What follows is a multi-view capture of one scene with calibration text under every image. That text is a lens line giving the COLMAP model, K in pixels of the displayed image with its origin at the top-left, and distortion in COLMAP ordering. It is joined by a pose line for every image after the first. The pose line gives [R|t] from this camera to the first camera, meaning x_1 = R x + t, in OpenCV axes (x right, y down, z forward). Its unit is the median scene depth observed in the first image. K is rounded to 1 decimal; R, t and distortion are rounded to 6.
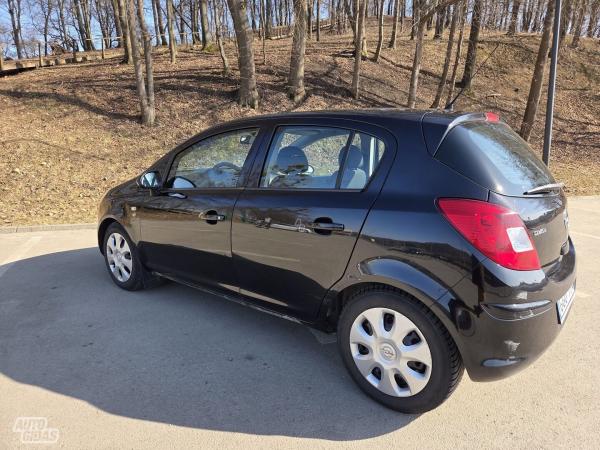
lens RADIAL K [[435.5, 0, 302.3], [0, 435.5, 223.2], [0, 0, 1]] dist [0.061674, -0.084133]
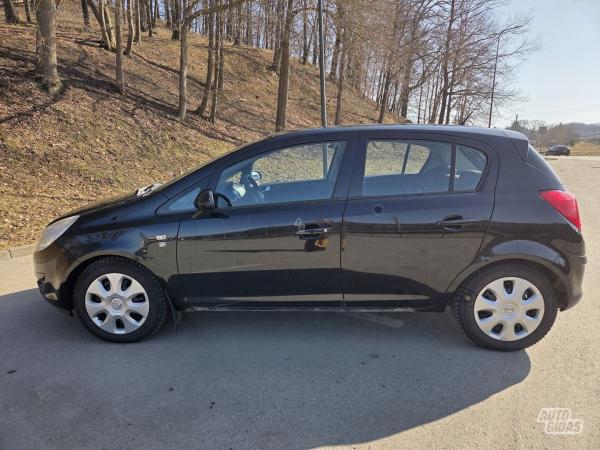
lens RADIAL K [[435.5, 0, 302.3], [0, 435.5, 223.2], [0, 0, 1]] dist [0.061674, -0.084133]
pose [[0.768246, -0.120675, 0.628677, -0.203398], [0.117801, 0.991950, 0.046452, -0.018567], [-0.629222, 0.038372, 0.776278, 0.066217]]
